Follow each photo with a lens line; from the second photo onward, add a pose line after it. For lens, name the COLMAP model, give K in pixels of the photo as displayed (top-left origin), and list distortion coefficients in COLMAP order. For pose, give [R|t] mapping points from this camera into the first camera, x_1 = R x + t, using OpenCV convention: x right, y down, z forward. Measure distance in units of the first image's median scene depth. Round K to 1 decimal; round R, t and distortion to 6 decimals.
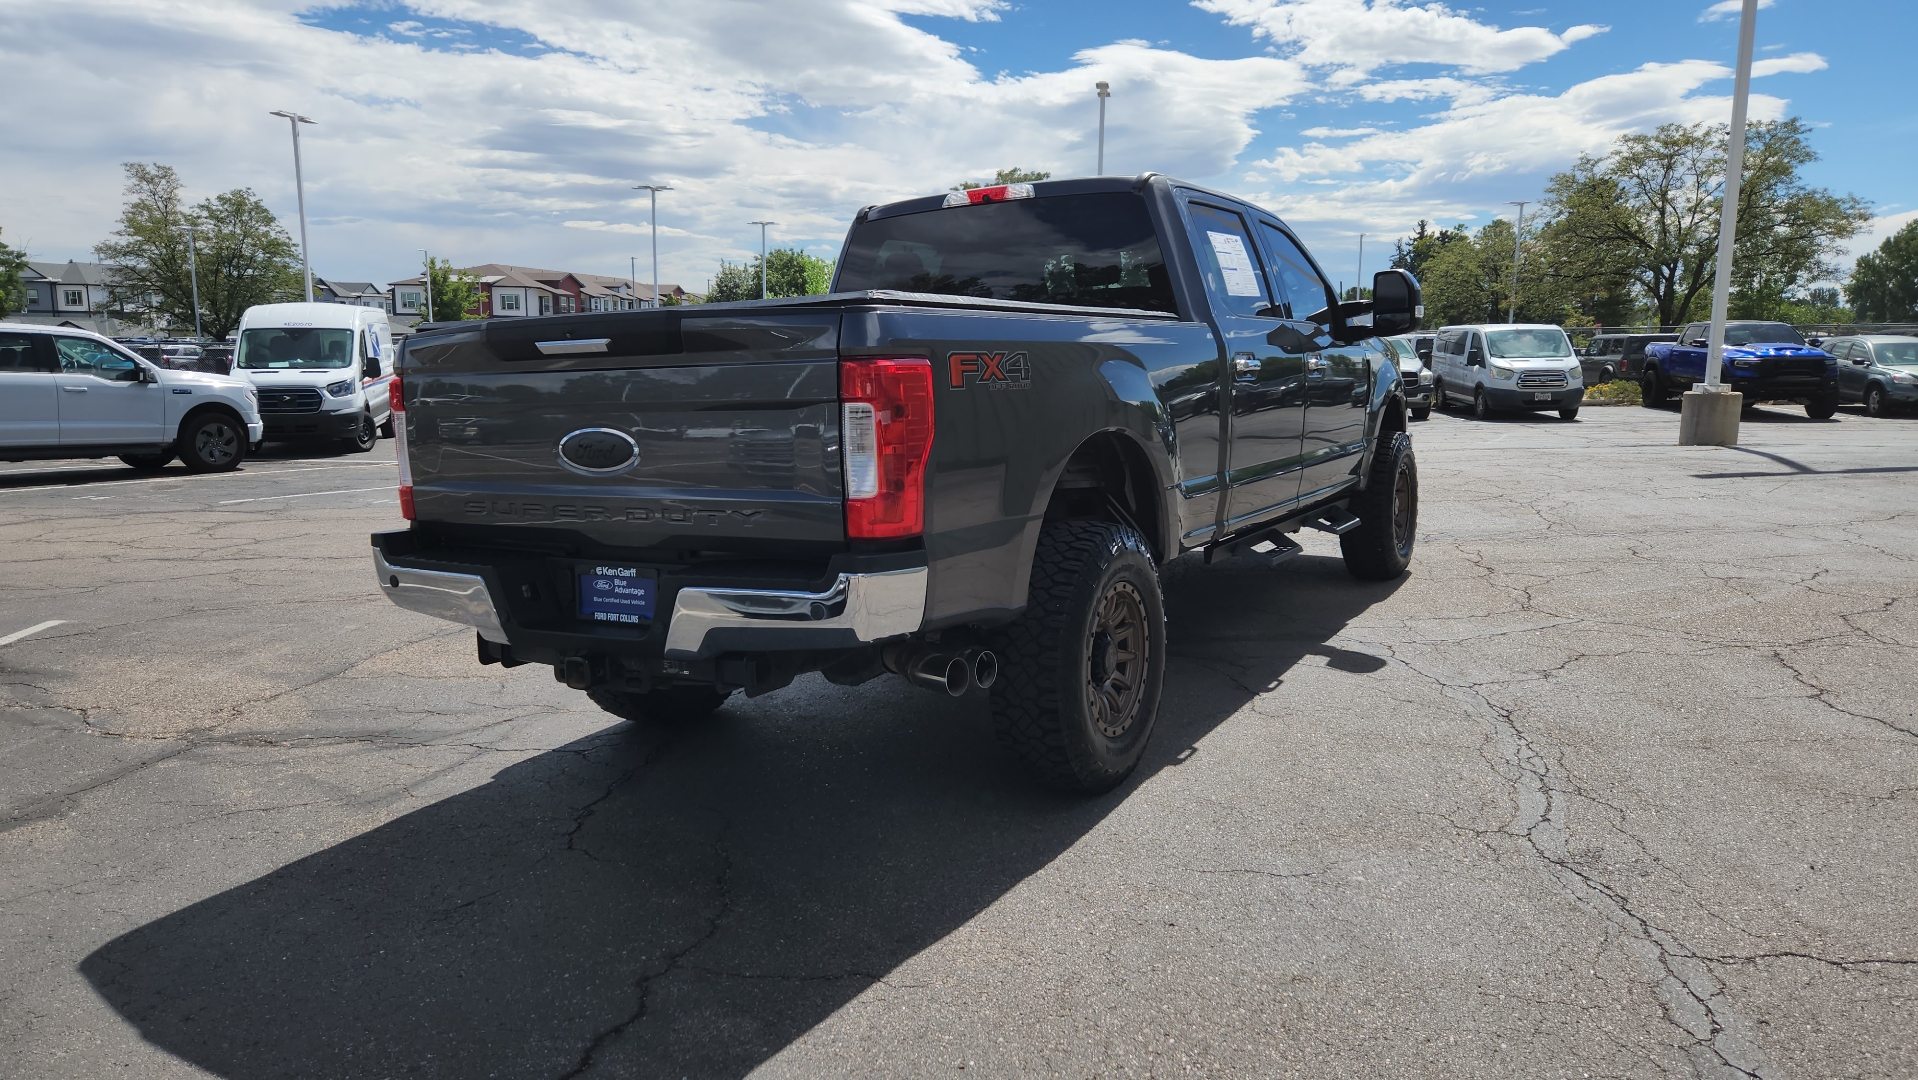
lens RADIAL K [[1279.5, 0, 926.5], [0, 1279.5, 546.8], [0, 0, 1]] dist [0.066338, -0.050622]
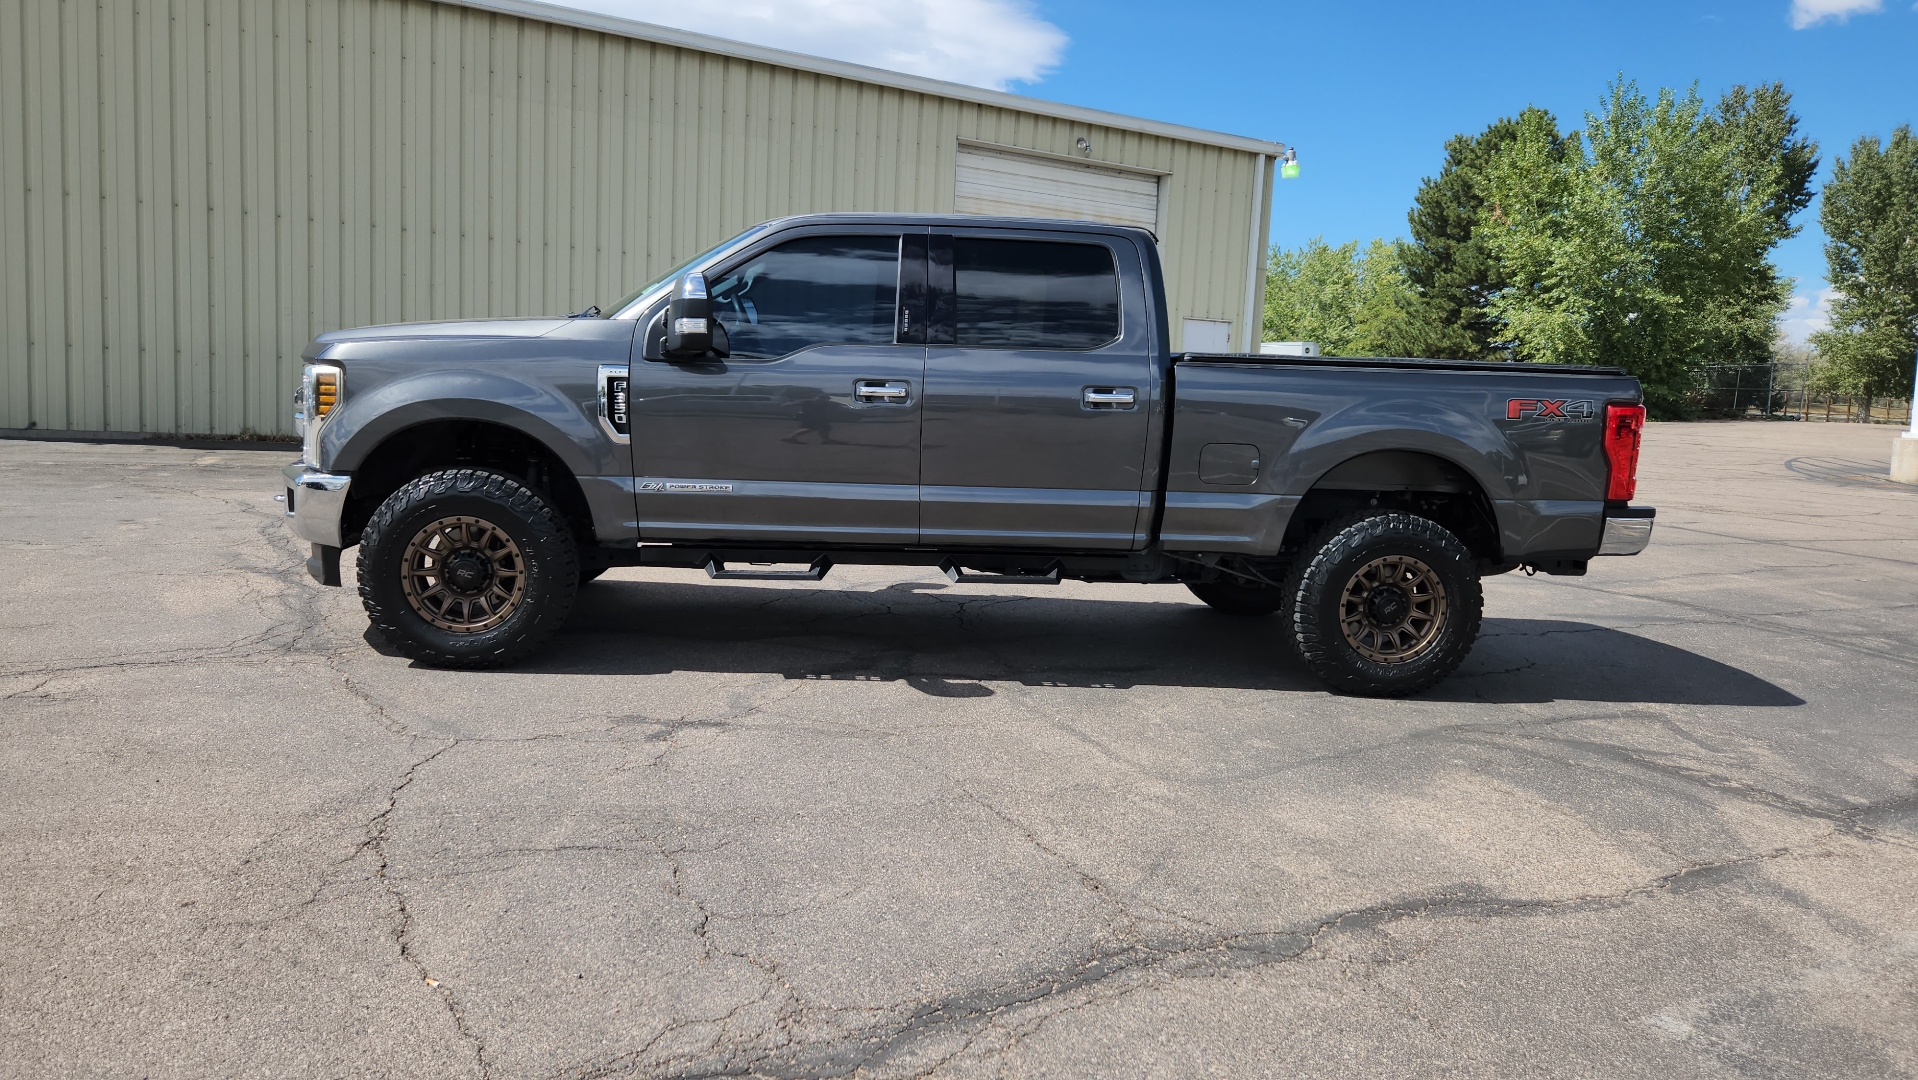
lens RADIAL K [[1295.5, 0, 932.6], [0, 1295.5, 522.3], [0, 0, 1]] dist [0.059302, -0.033235]
pose [[-0.610208, -0.100999, 0.785777, -0.185205], [0.083086, 0.978213, 0.190255, -0.058638], [-0.787873, 0.181382, -0.588521, 0.422897]]
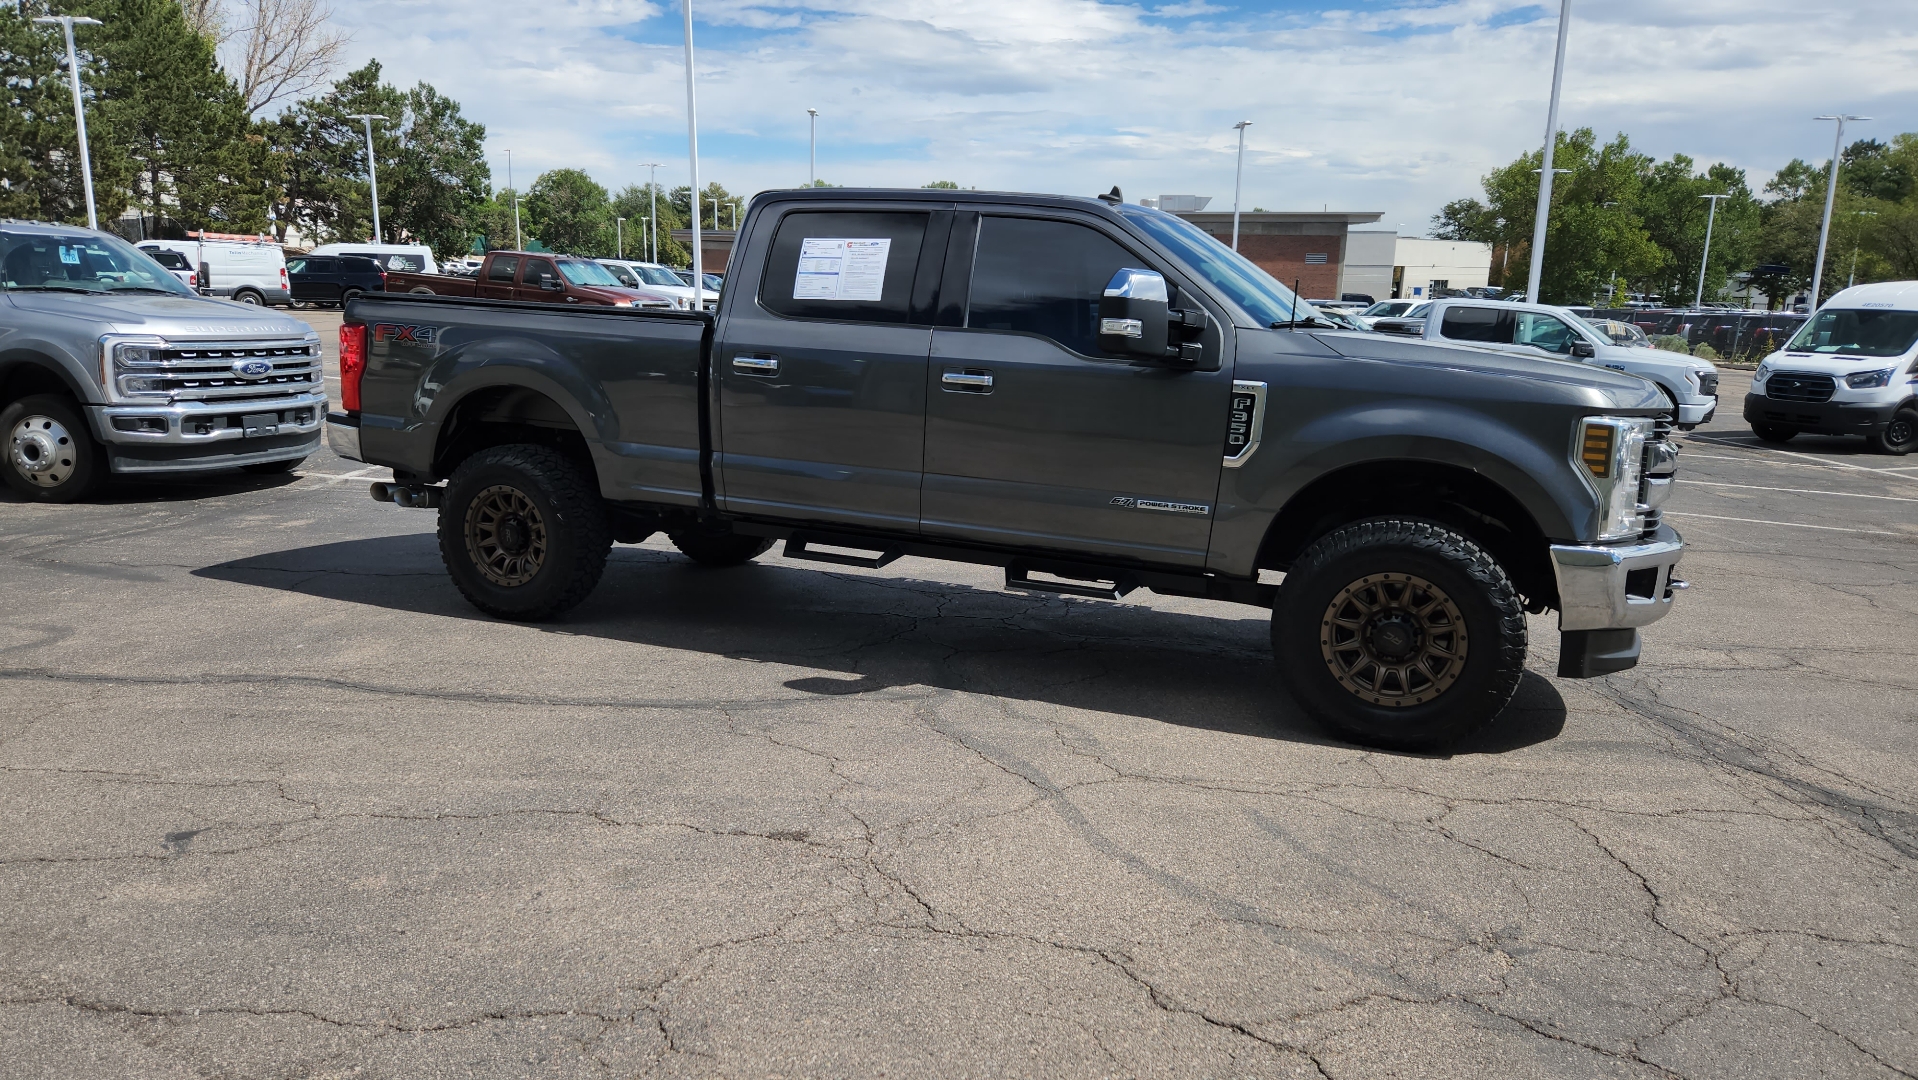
lens RADIAL K [[1279.5, 0, 933.3], [0, 1279.5, 551.5], [0, 0, 1]] dist [0.066338, -0.050622]
pose [[0.150222, 0.209665, -0.966165, 0.288136], [-0.185185, 0.965925, 0.180819, -0.044796], [0.971154, 0.151756, 0.183930, 0.205571]]
